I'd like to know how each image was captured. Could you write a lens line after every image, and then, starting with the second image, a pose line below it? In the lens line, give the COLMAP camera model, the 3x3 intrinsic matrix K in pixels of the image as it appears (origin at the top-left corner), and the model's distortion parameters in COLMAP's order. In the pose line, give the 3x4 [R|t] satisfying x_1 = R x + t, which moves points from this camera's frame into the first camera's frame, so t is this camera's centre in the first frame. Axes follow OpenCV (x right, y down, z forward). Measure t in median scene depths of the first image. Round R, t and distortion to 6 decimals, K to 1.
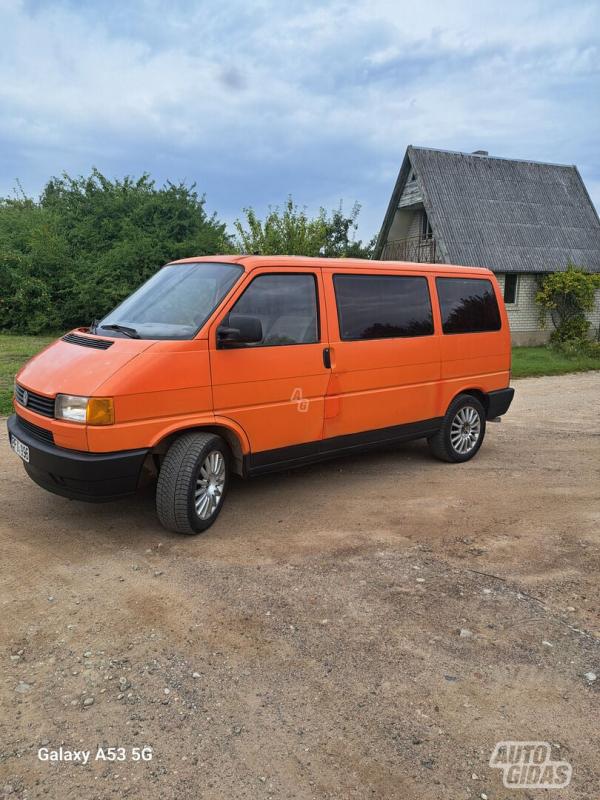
lens RADIAL K [[571.0, 0, 305.6], [0, 571.0, 398.2], [0, 0, 1]] dist [0.065590, -0.055688]
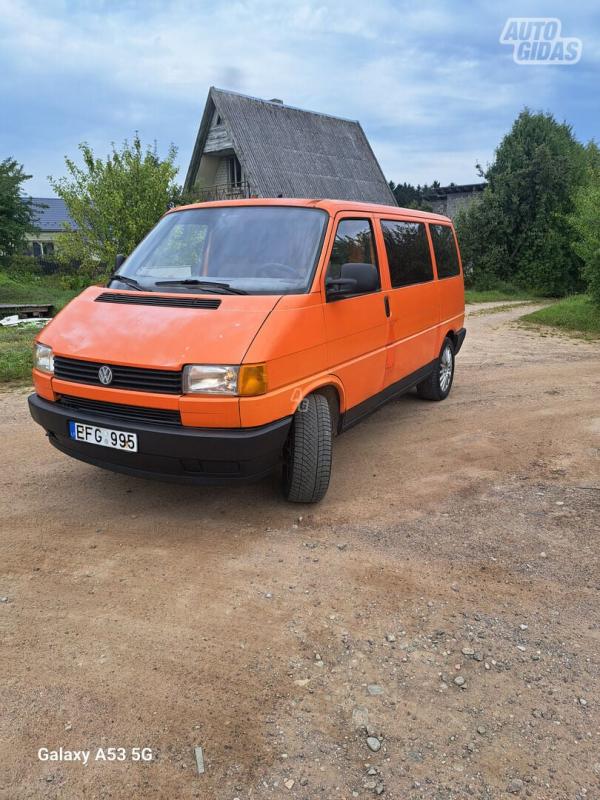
lens RADIAL K [[572.4, 0, 300.1], [0, 572.4, 388.3], [0, 0, 1]] dist [0.058481, -0.059879]
pose [[0.922370, -0.105698, 0.371565, -0.515501], [0.080968, 0.993372, 0.081588, -0.024647], [-0.377726, -0.045169, 0.924815, 0.143847]]
